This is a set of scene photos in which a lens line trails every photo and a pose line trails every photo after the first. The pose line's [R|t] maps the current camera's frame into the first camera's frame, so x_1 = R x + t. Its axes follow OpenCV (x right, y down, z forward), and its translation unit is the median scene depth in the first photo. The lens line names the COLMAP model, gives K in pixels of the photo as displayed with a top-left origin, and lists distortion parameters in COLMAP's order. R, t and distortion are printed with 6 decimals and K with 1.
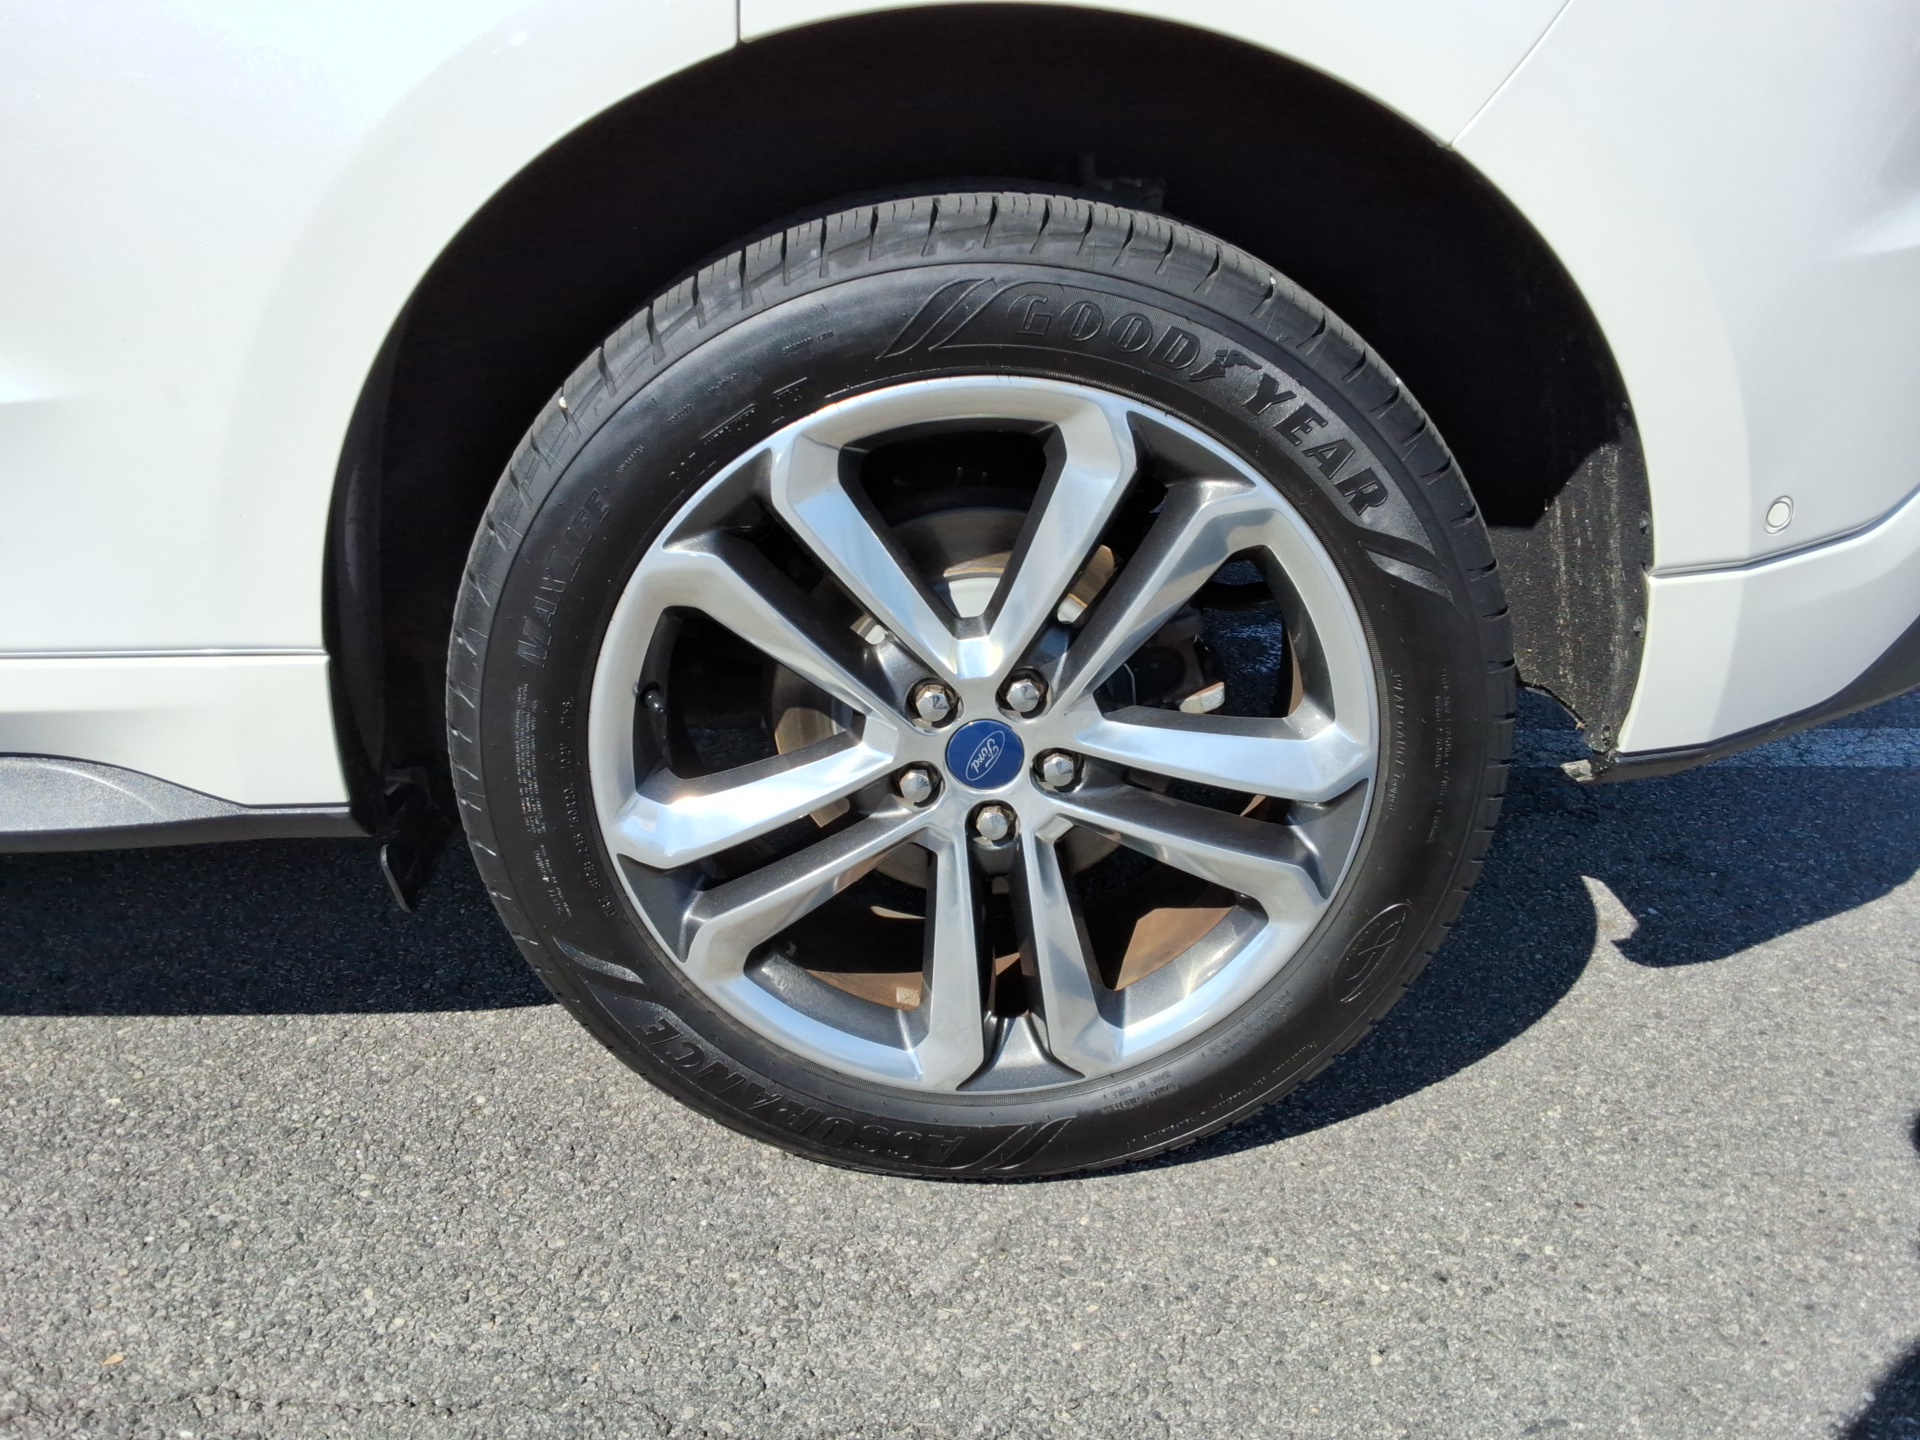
lens RADIAL K [[1548.0, 0, 975.4], [0, 1548.0, 711.3], [0, 0, 1]] dist [0.131835, -0.219543]
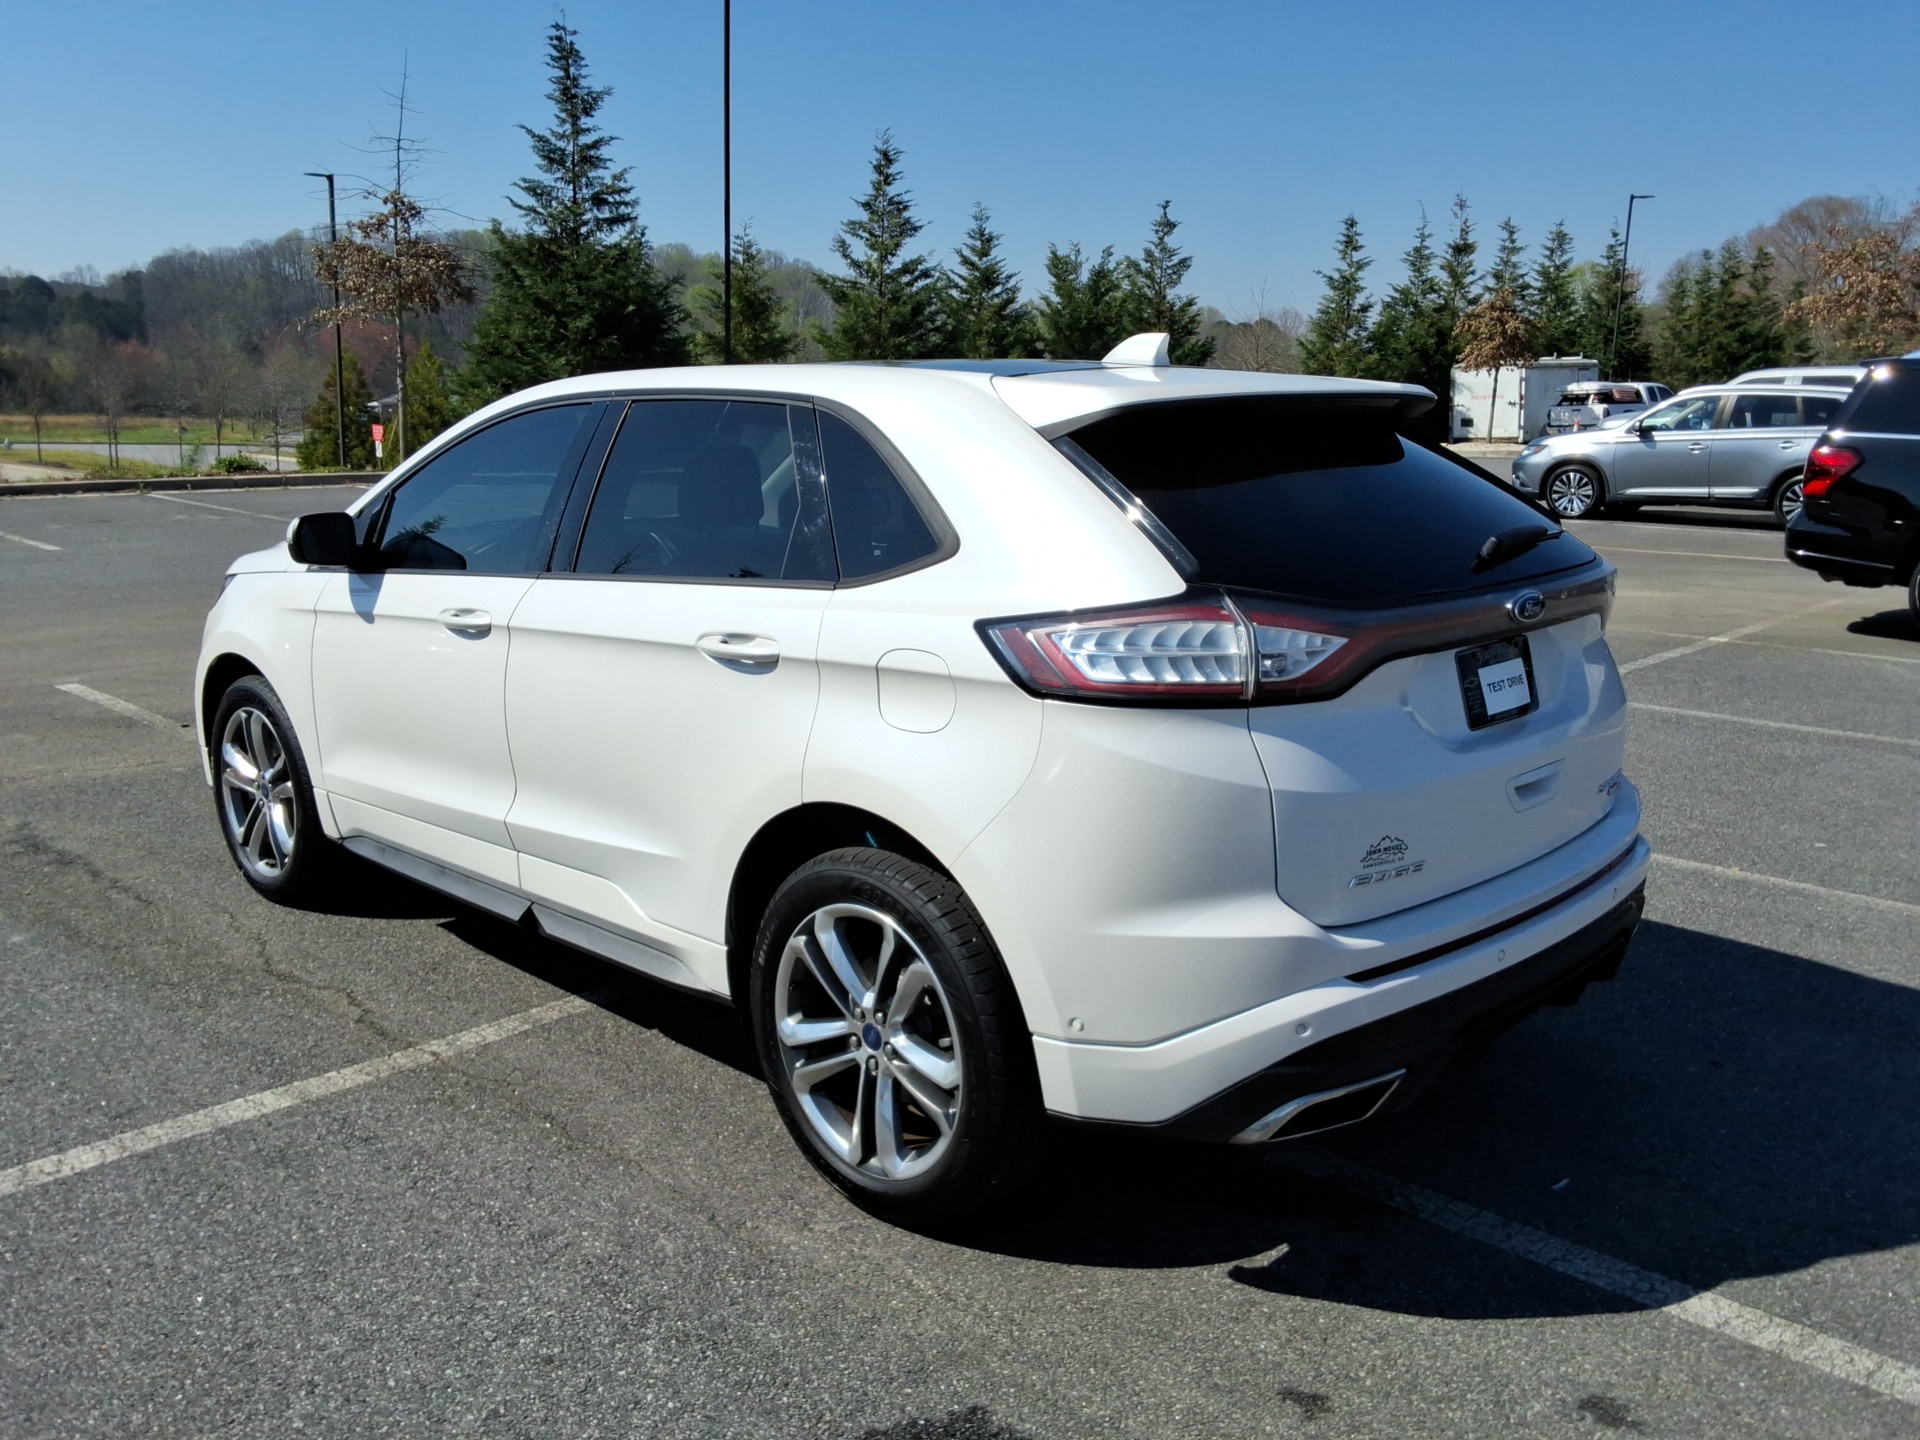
lens RADIAL K [[1556.9, 0, 975.1], [0, 1556.9, 713.8], [0, 0, 1]] dist [0.127213, -0.217894]
pose [[0.698468, 0.126568, -0.704360, 2.050758], [-0.277681, 0.955055, -0.103742, -0.287584], [0.659573, 0.268048, 0.702221, -1.010610]]
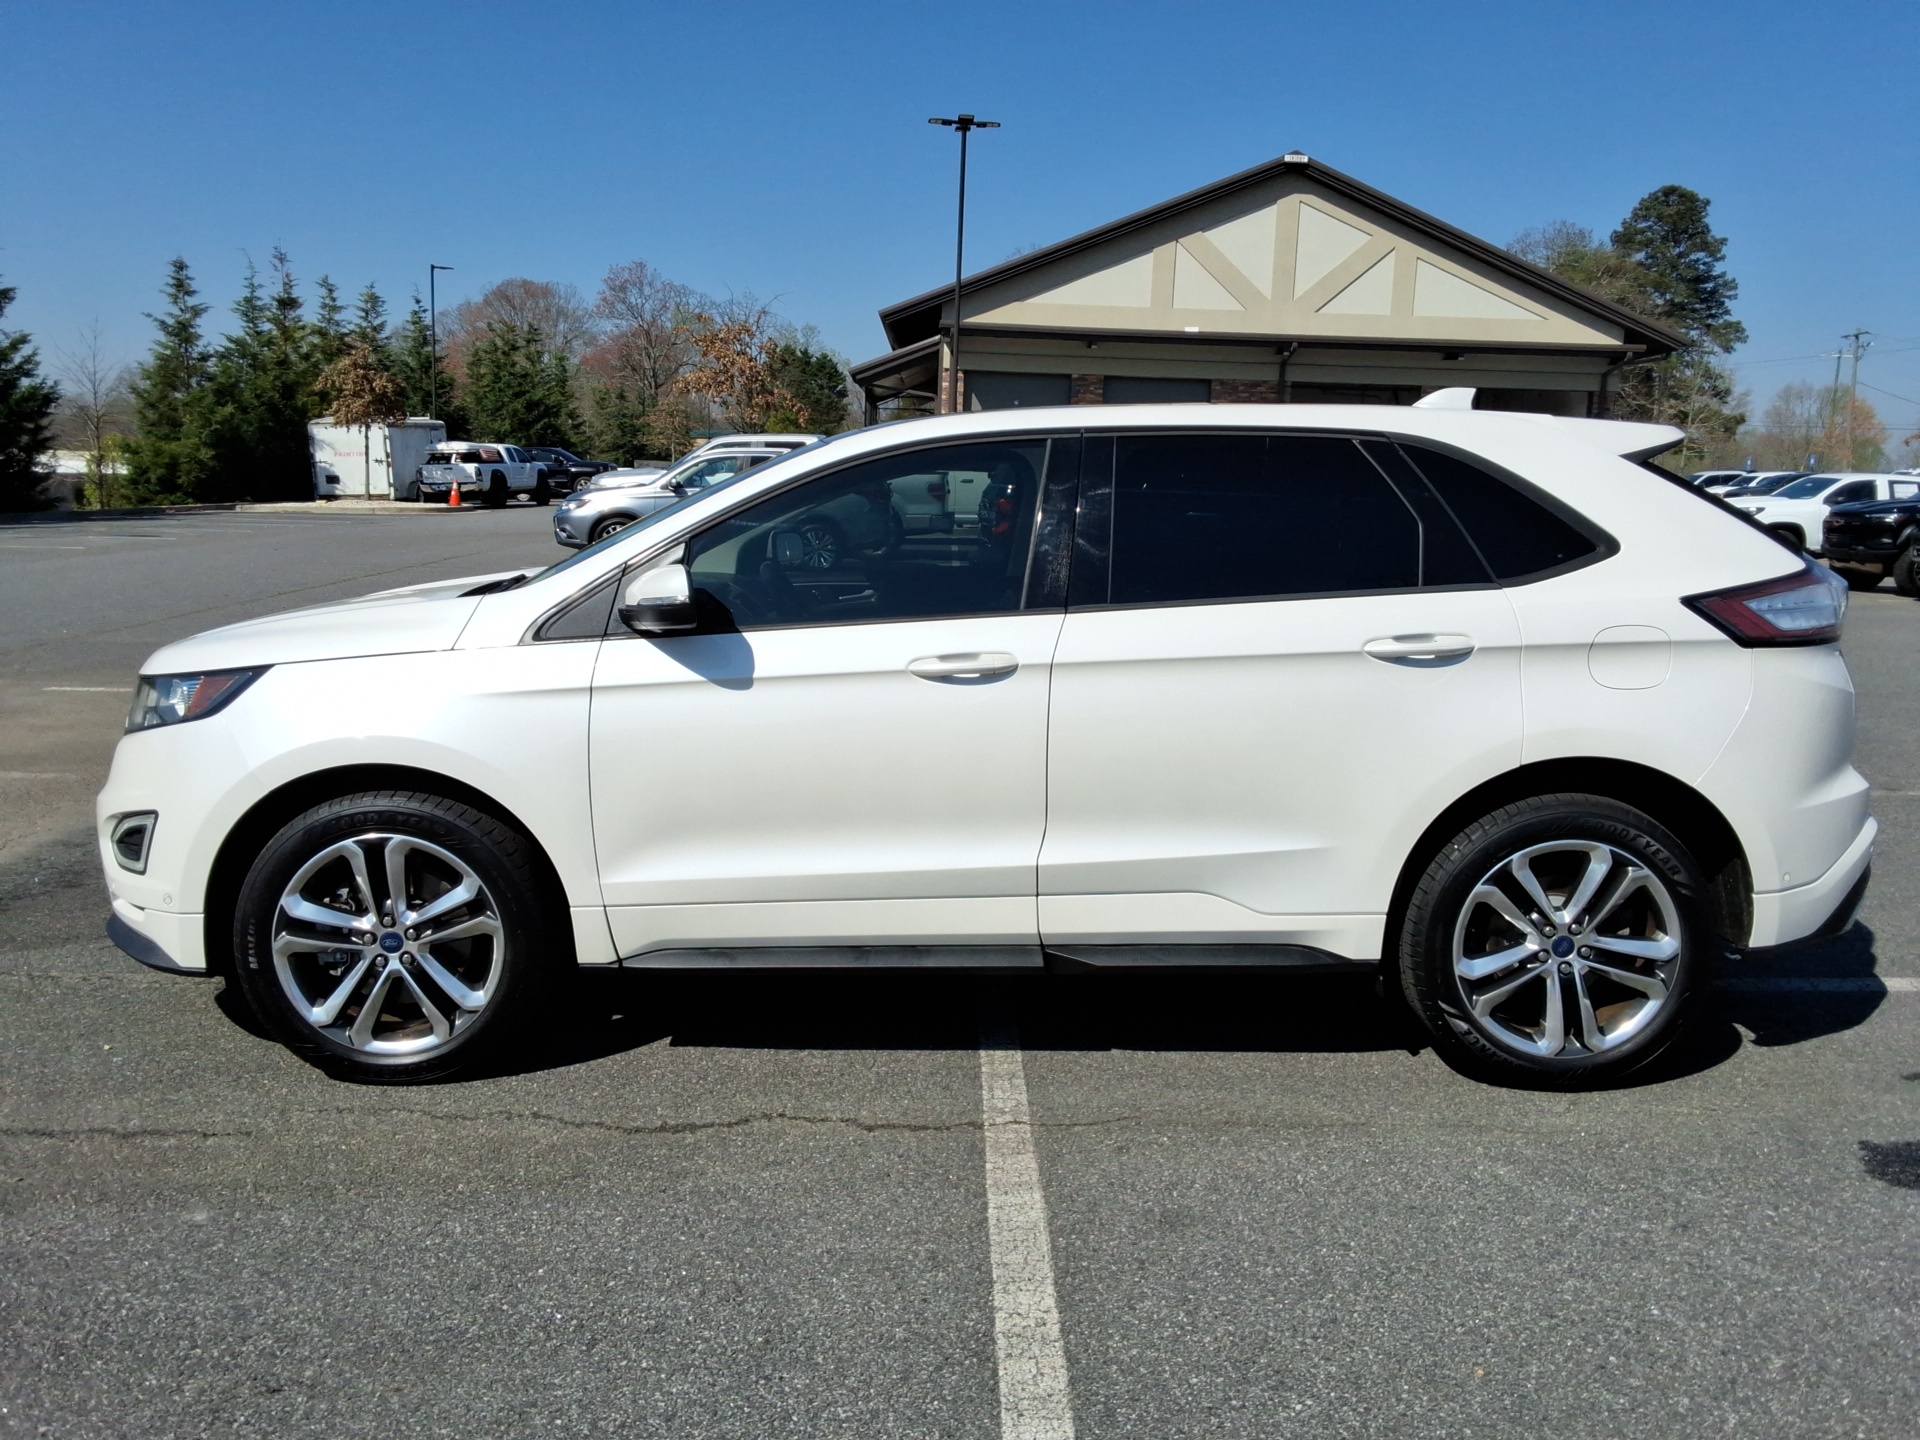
lens RADIAL K [[1547.0, 0, 977.1], [0, 1547.0, 715.9], [0, 0, 1]] dist [0.132104, -0.234121]
pose [[0.999830, -0.004607, -0.017875, -1.233189], [-0.000009, 0.968234, -0.250047, 0.404395], [0.018459, 0.250004, 0.968069, -2.527779]]
